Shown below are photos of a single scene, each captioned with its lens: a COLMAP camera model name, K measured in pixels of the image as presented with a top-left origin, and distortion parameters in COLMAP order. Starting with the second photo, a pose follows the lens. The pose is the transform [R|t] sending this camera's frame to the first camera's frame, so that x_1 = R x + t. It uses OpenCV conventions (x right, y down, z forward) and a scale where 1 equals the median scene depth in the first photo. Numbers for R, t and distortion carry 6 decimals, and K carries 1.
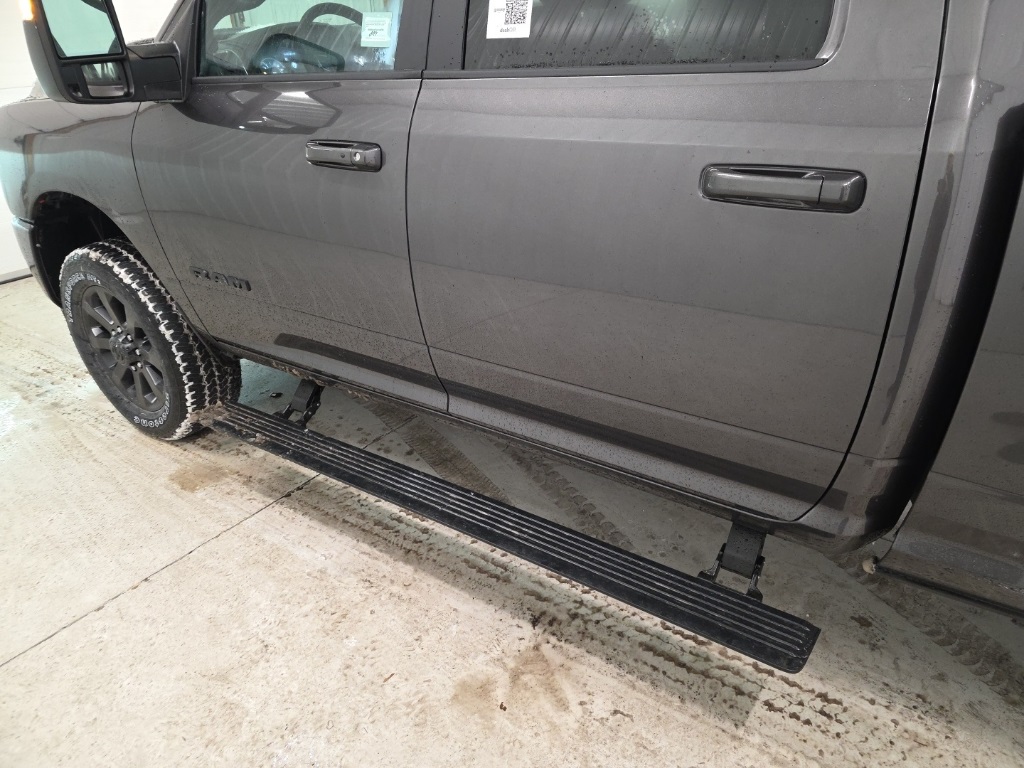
lens RADIAL K [[683.7, 0, 517.3], [0, 683.7, 378.3], [0, 0, 1]] dist [0.051687, -0.041137]
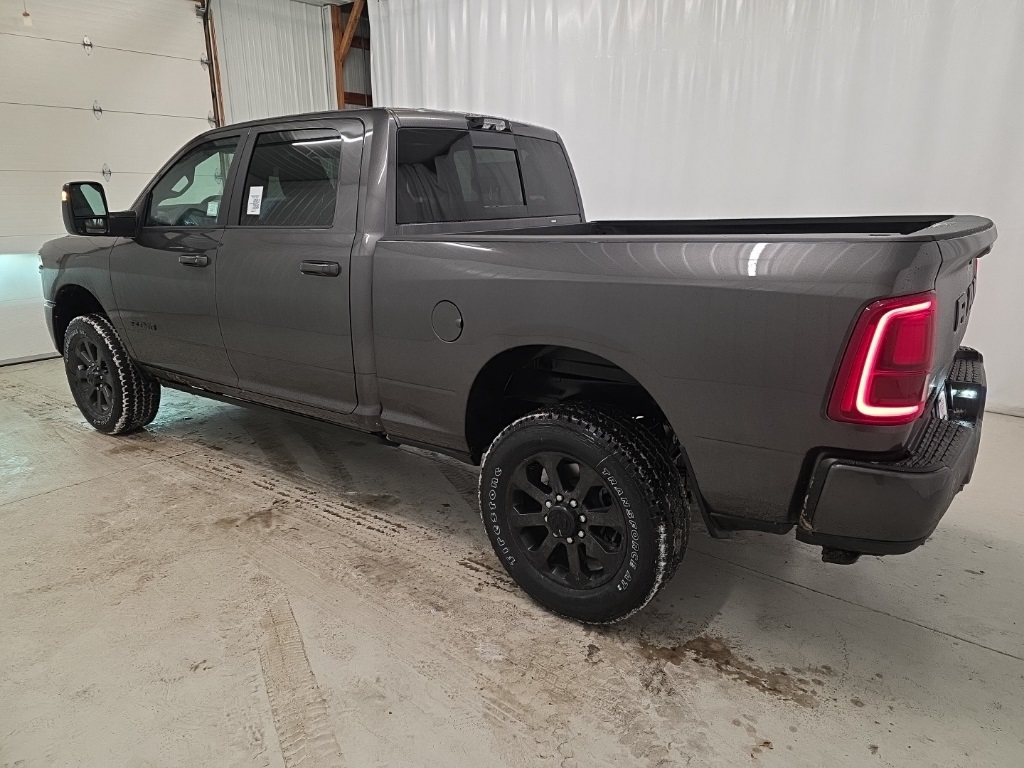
lens RADIAL K [[683.7, 0, 517.3], [0, 683.7, 378.3], [0, 0, 1]] dist [0.051687, -0.041137]
pose [[0.998870, 0.037869, -0.028718, 0.559065], [-0.043310, 0.974112, -0.221877, 0.319282], [0.019572, 0.222870, 0.974652, -0.684318]]
